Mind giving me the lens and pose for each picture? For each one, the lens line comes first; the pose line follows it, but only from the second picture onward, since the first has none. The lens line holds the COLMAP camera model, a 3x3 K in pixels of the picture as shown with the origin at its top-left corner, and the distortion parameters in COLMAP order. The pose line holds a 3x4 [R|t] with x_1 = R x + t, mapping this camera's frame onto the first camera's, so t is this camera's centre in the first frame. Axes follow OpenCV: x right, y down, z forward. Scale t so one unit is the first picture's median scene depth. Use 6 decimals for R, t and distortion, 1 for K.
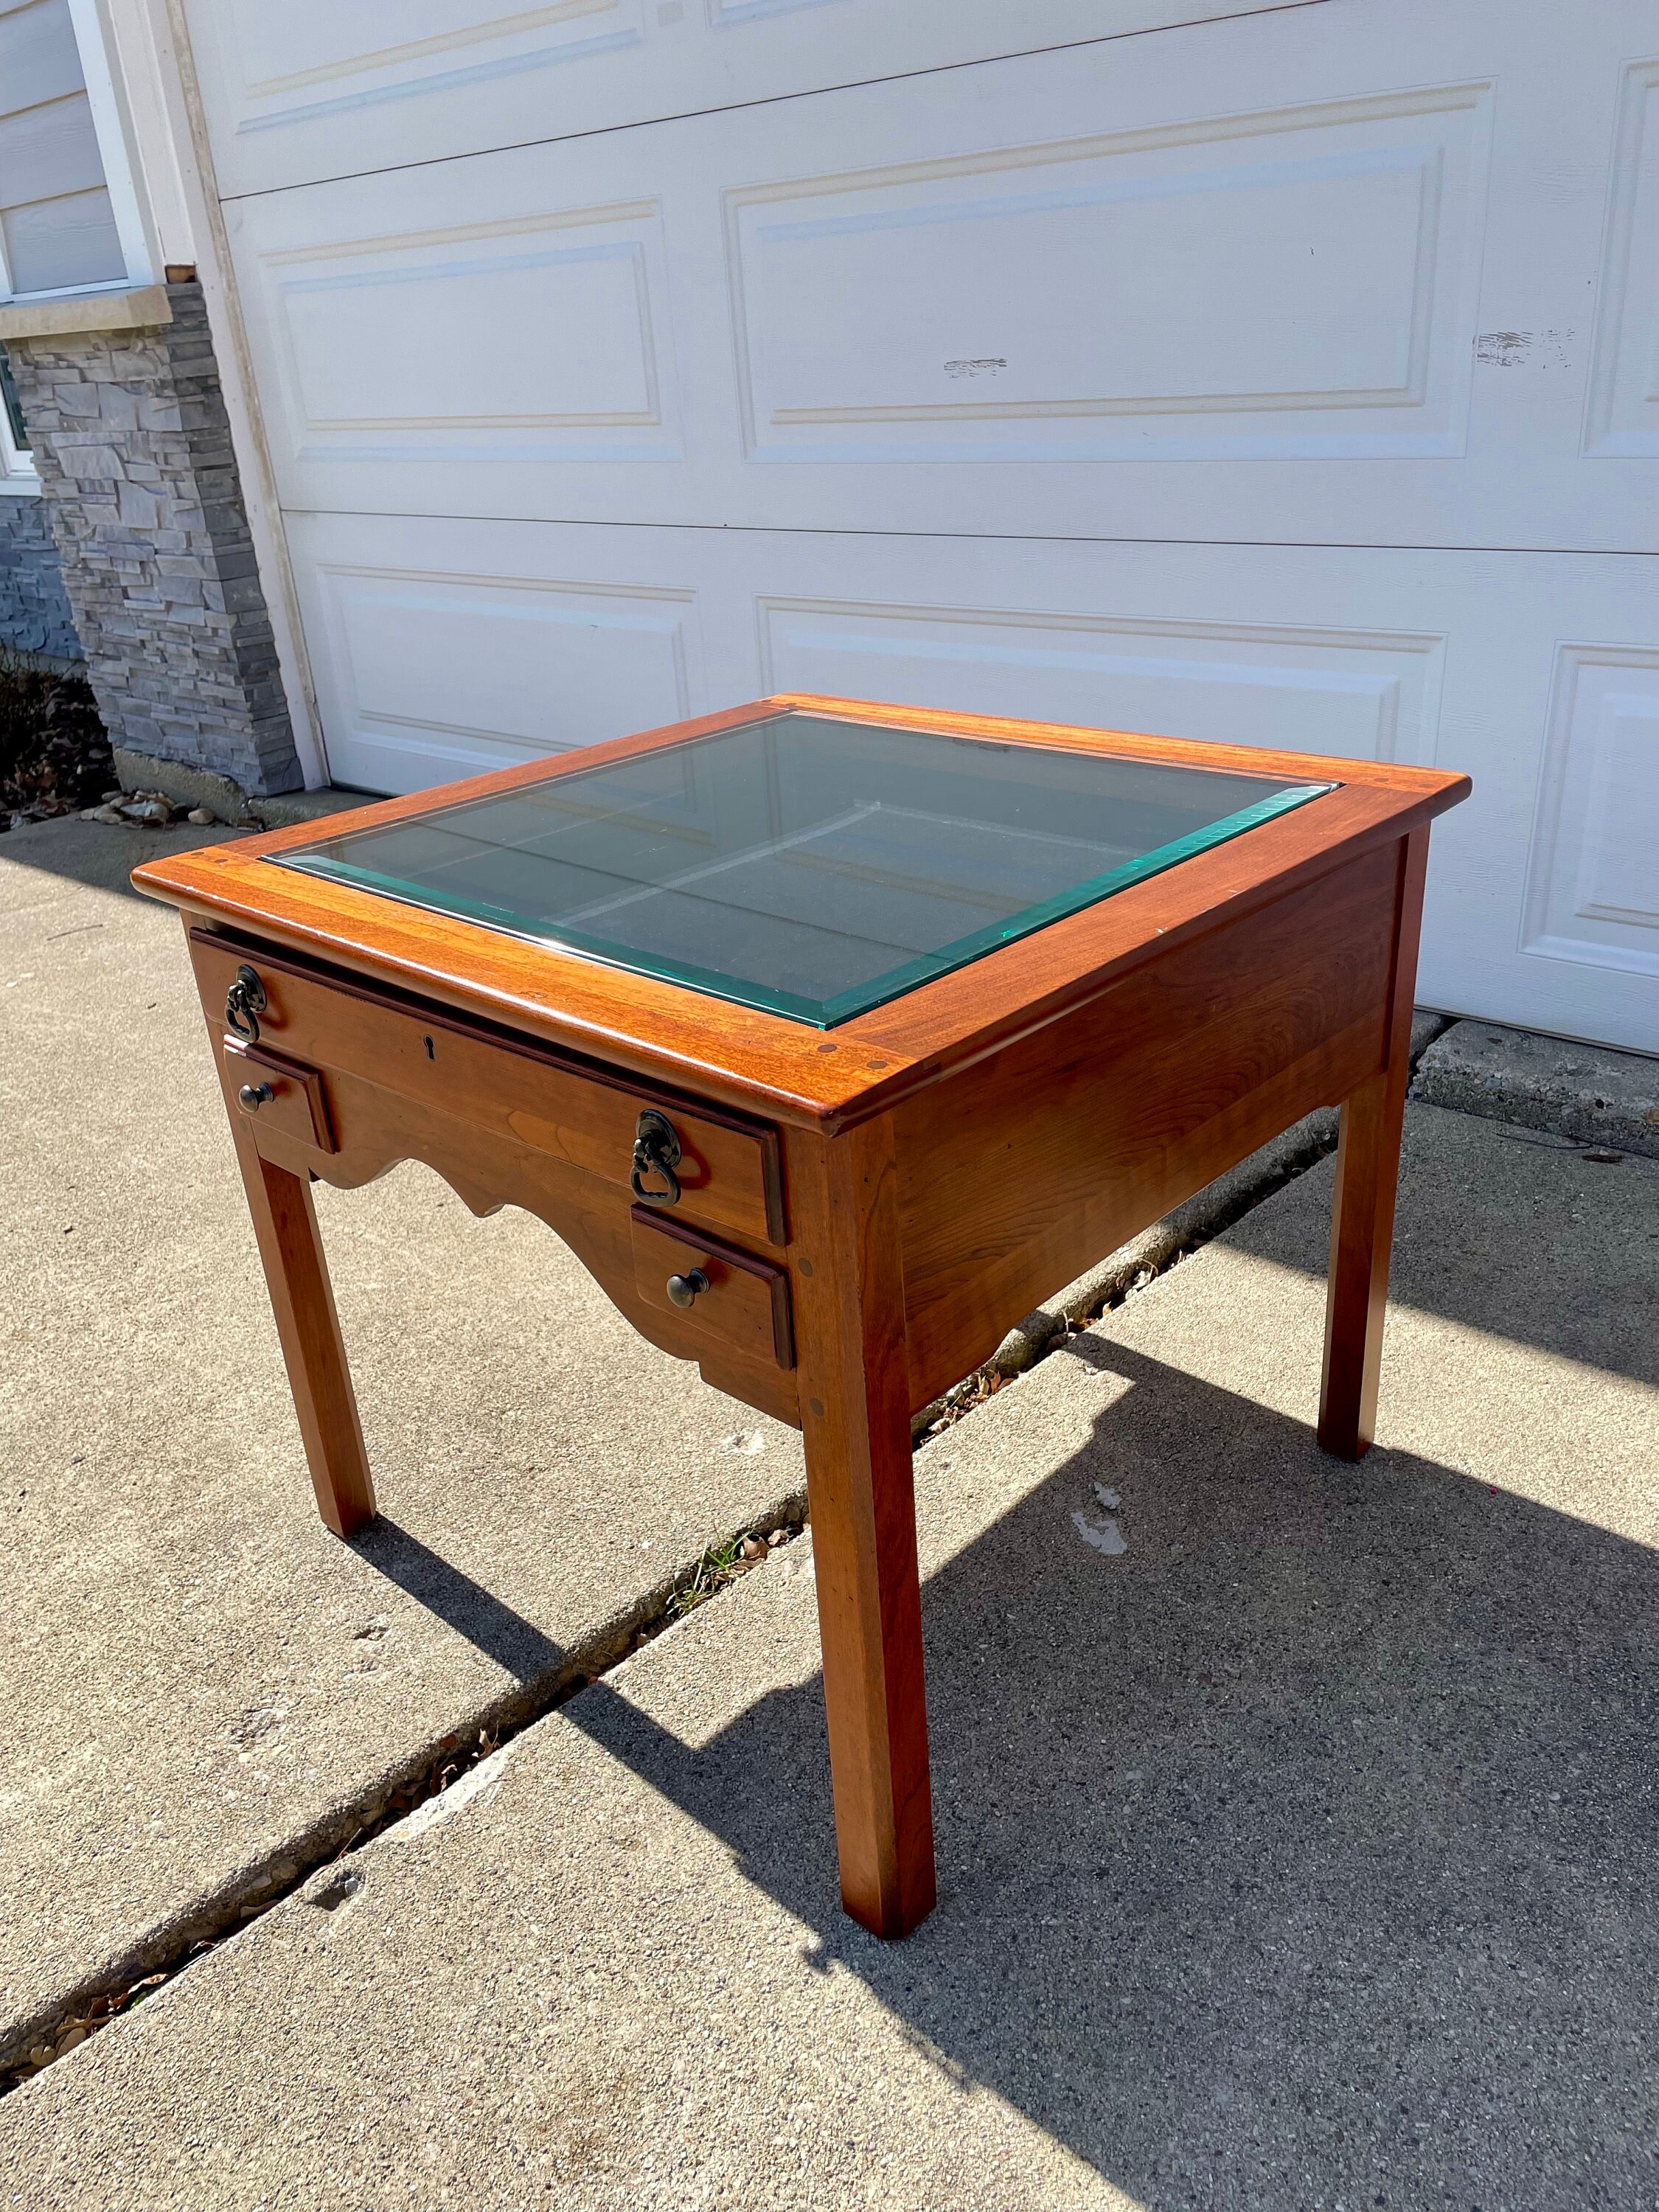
lens RADIAL K [[1667.1, 0, 832.5], [0, 1667.1, 1086.1], [0, 0, 1]] dist [0.083437, -0.104316]
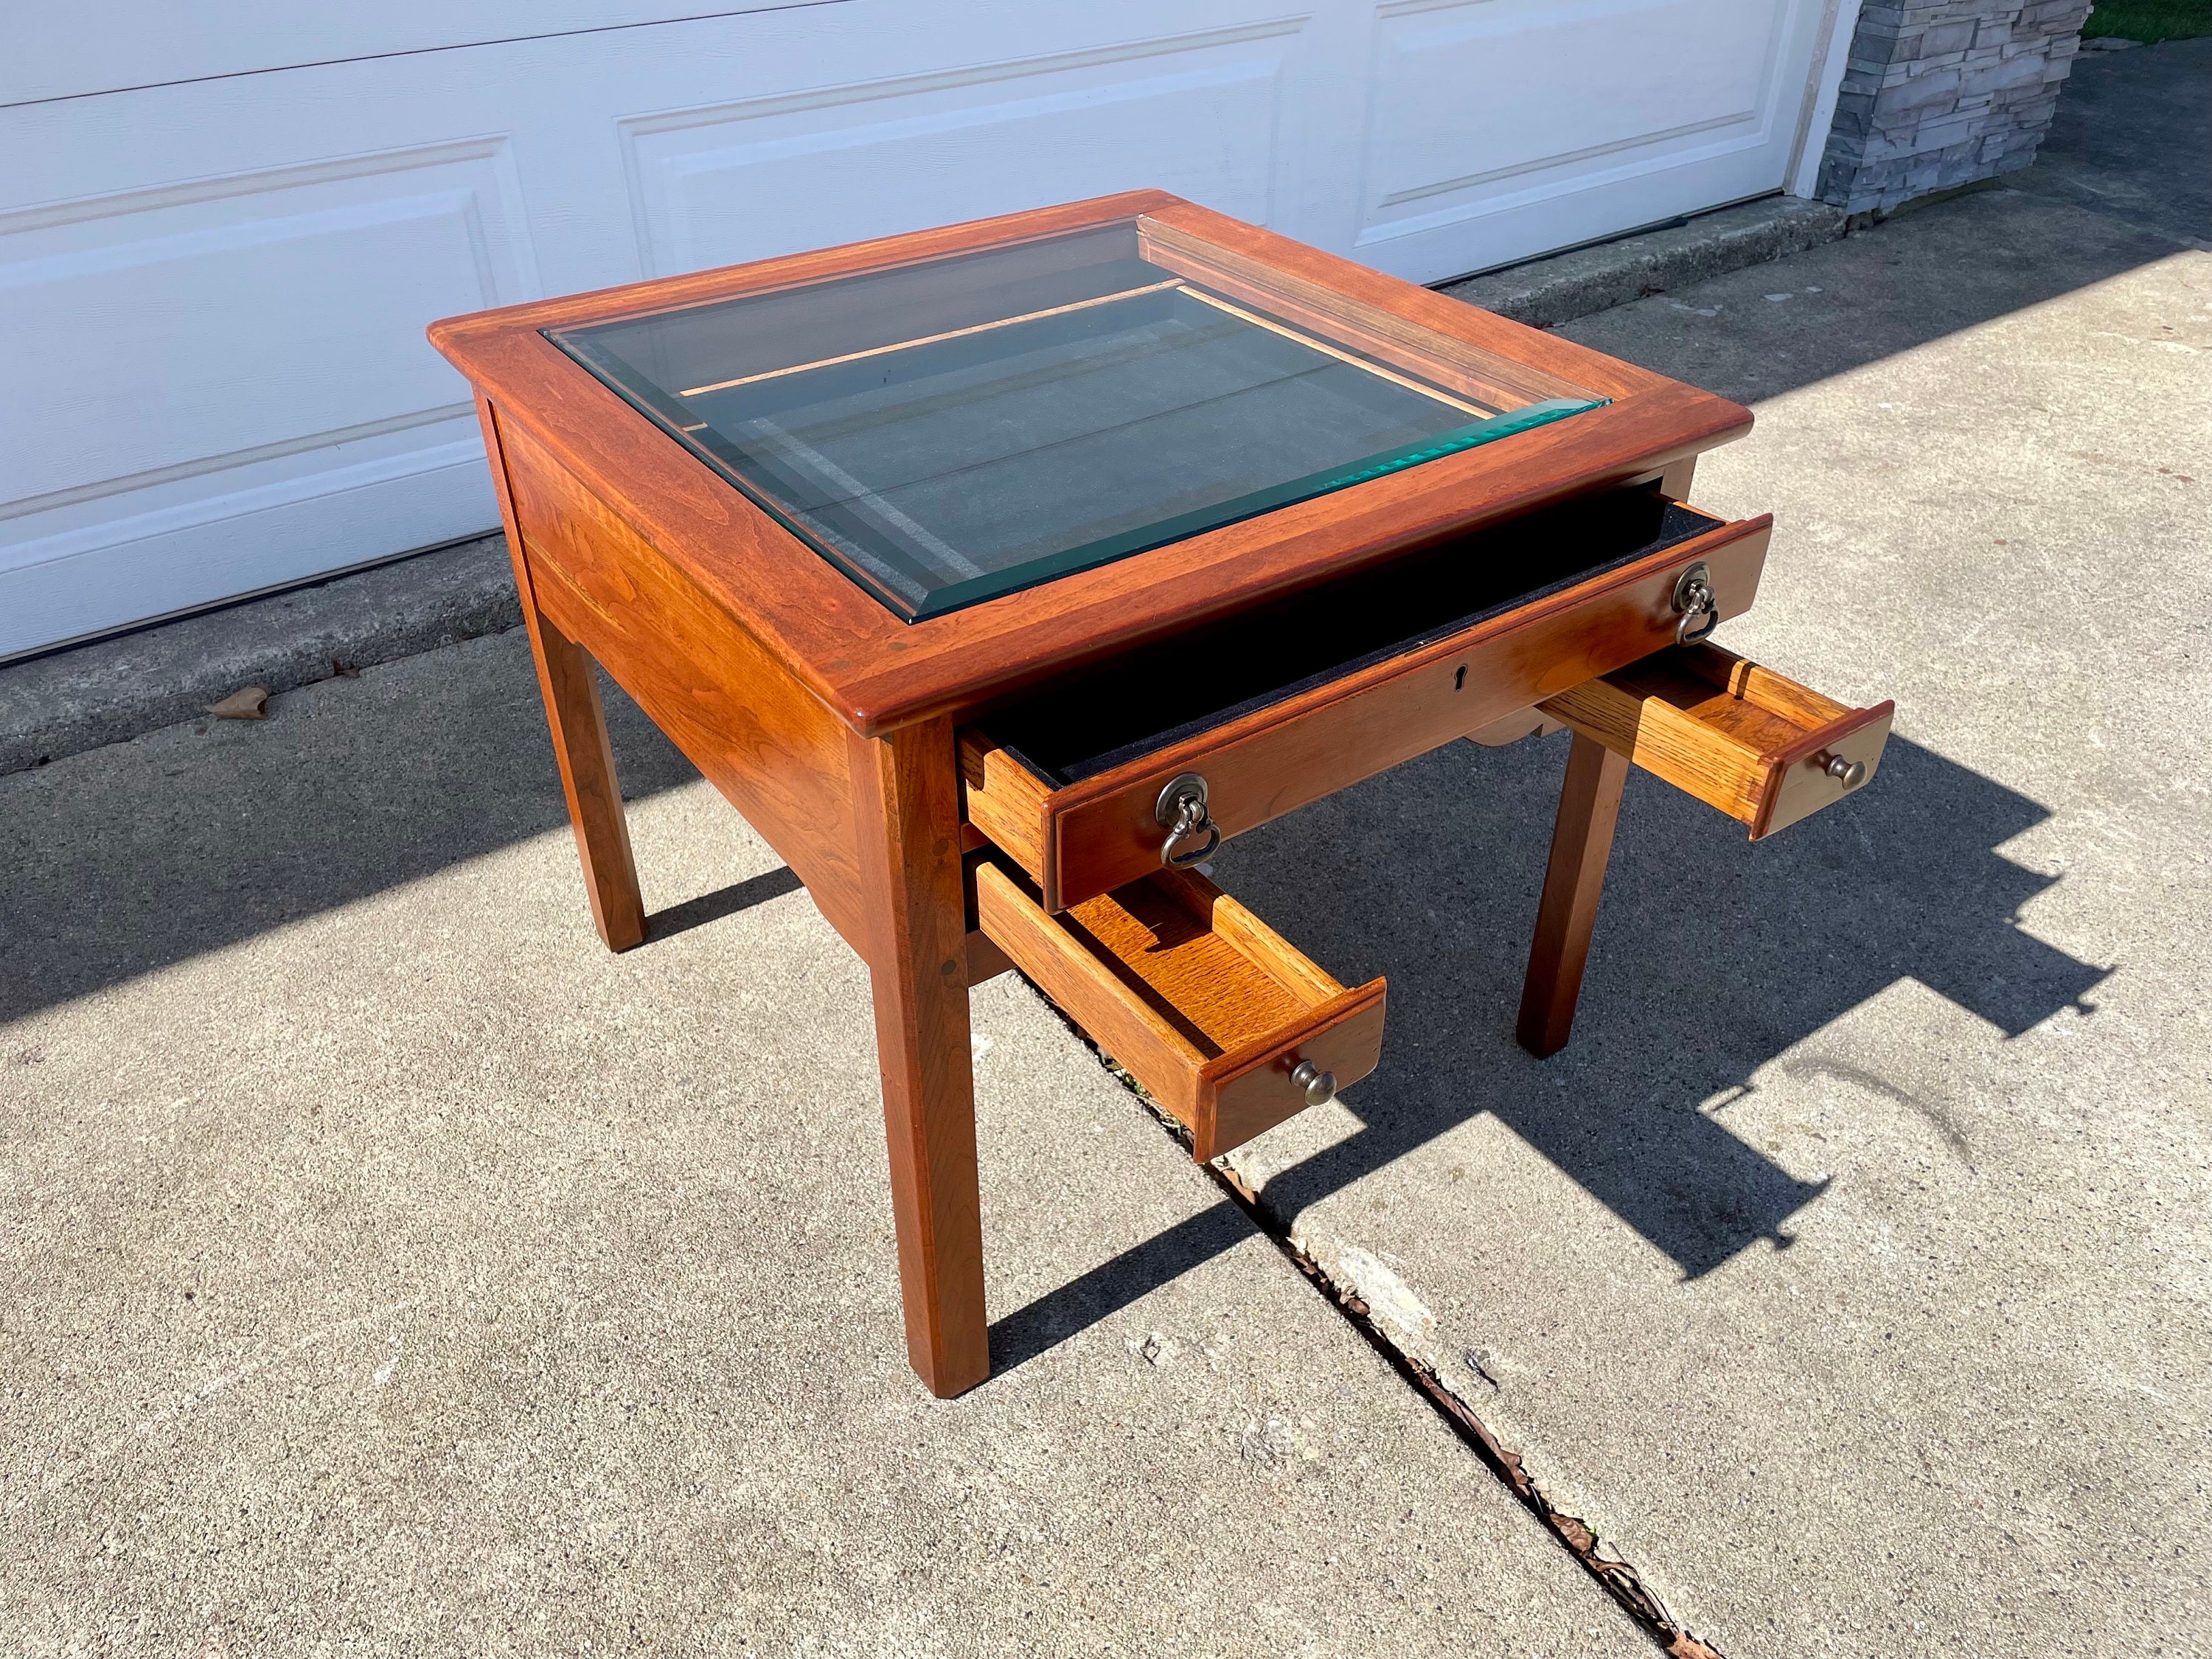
lens RADIAL K [[1667.1, 0, 1097.6], [0, 1667.1, 841.7], [0, 0, 1]] dist [0.083437, -0.104316]
pose [[0.213313, -0.520441, 0.826824, -0.941589], [0.391820, 0.820833, 0.415584, -0.316329], [-0.894972, 0.235317, 0.379014, 0.639949]]
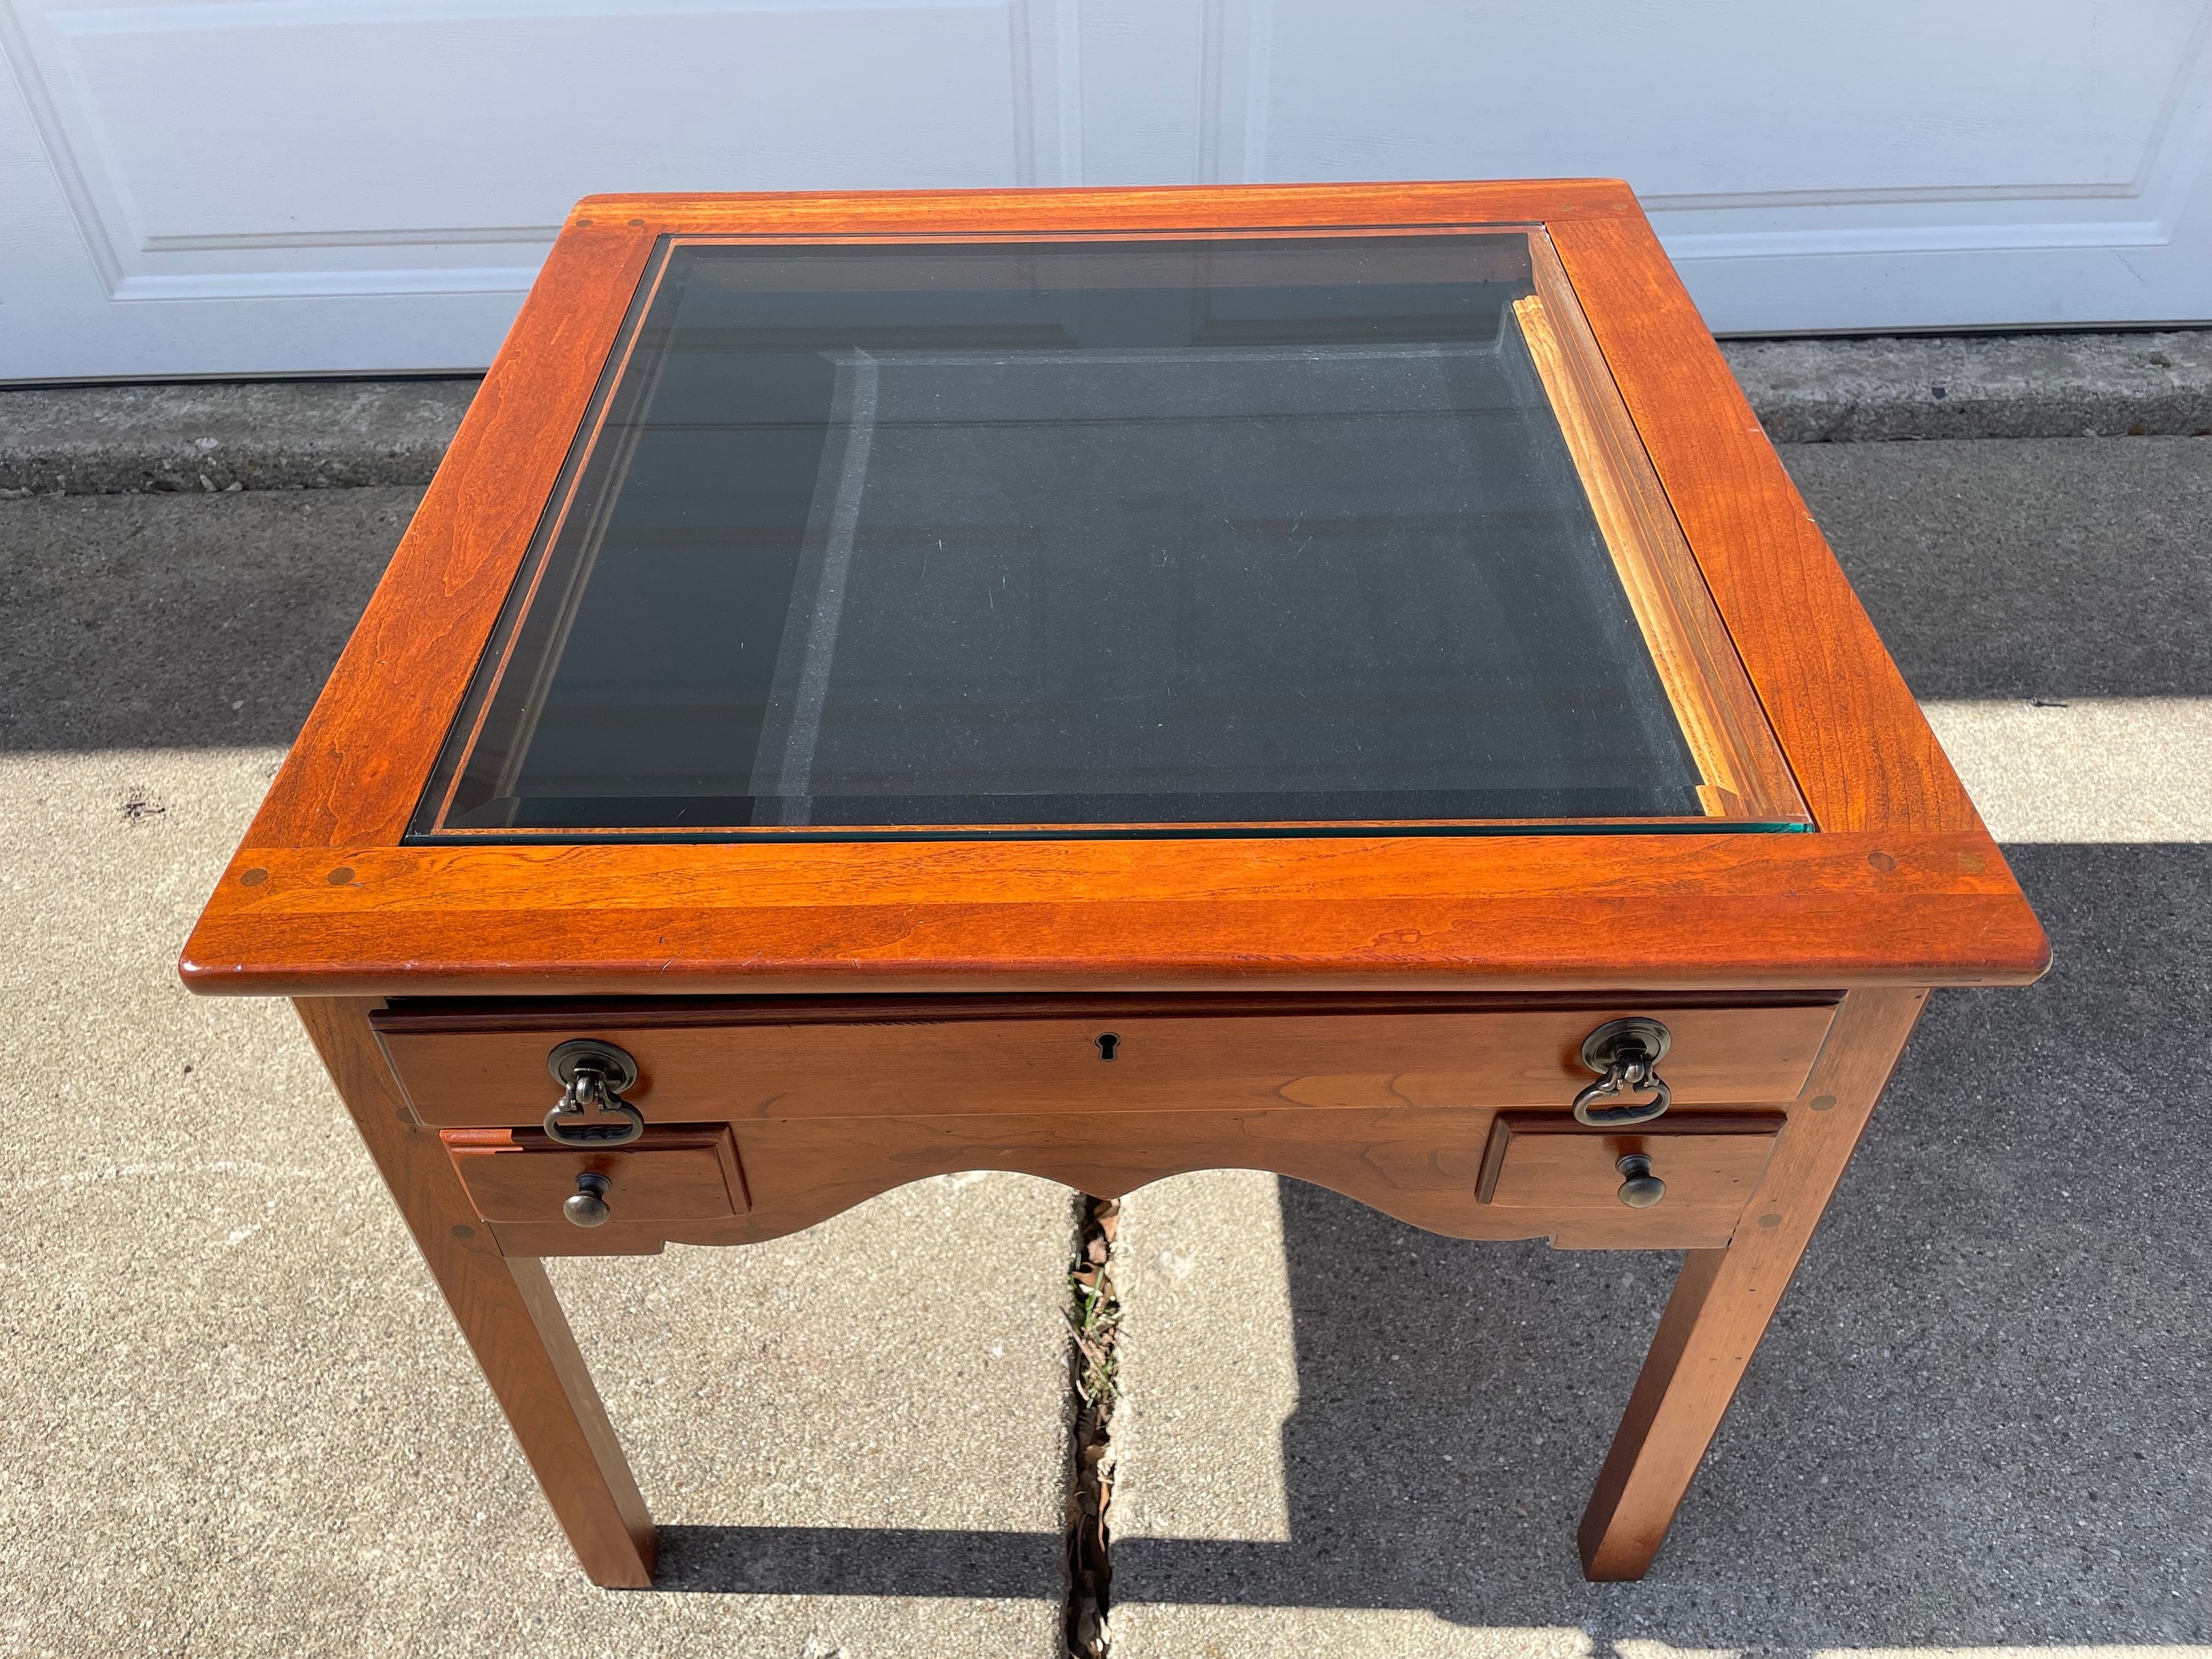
lens RADIAL K [[1674.0, 0, 1079.1], [0, 1674.0, 841.0], [0, 0, 1]] dist [0.085665, -0.114560]
pose [[0.737601, -0.430571, 0.520147, -0.445658], [0.254420, 0.890763, 0.376579, -0.275633], [-0.625471, -0.145429, 0.766574, 0.419378]]
